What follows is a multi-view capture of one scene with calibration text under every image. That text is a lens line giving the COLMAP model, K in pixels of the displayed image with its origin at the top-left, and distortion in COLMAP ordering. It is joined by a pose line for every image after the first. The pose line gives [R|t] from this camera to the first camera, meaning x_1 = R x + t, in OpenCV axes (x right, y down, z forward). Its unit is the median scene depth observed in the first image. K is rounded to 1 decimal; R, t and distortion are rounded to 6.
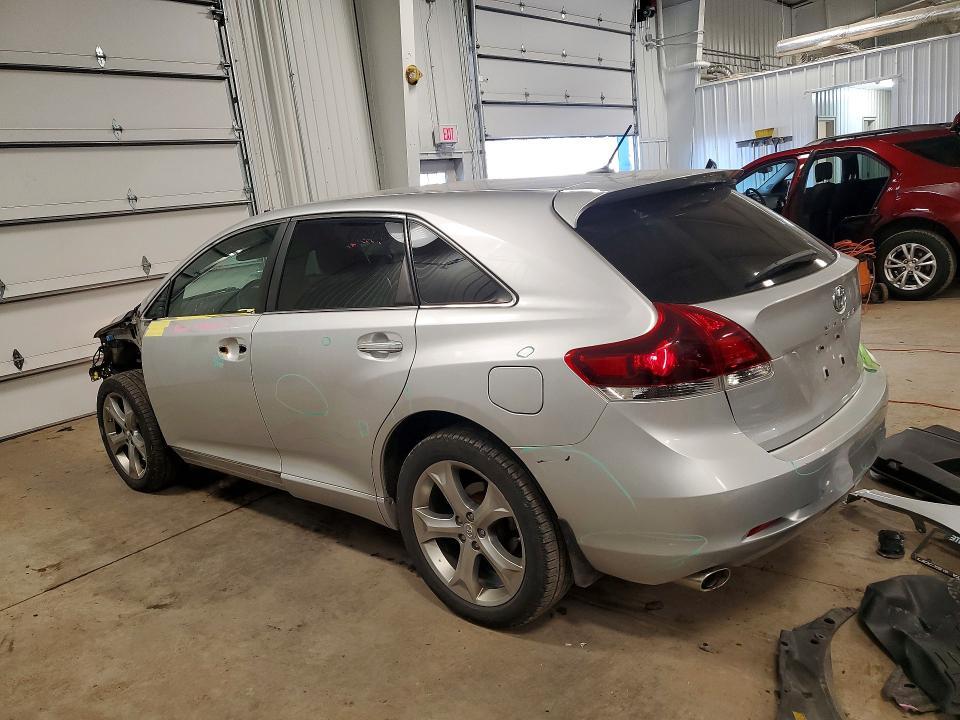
lens RADIAL K [[744.4, 0, 497.4], [0, 744.4, 360.8], [0, 0, 1]] dist [0.004165, 0.002037]
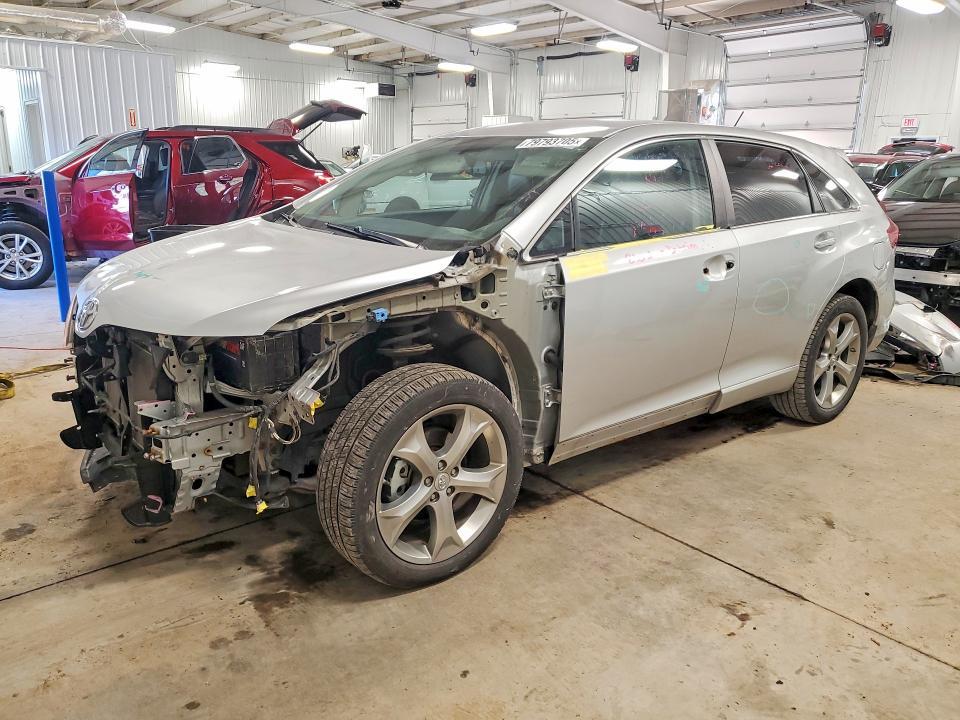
lens RADIAL K [[744.4, 0, 497.4], [0, 744.4, 360.8], [0, 0, 1]] dist [0.004165, 0.002037]
pose [[0.162235, -0.164421, 0.972957, -1.237989], [0.158203, 0.977599, 0.138826, -0.070248], [-0.973988, 0.131402, 0.184612, 1.046122]]
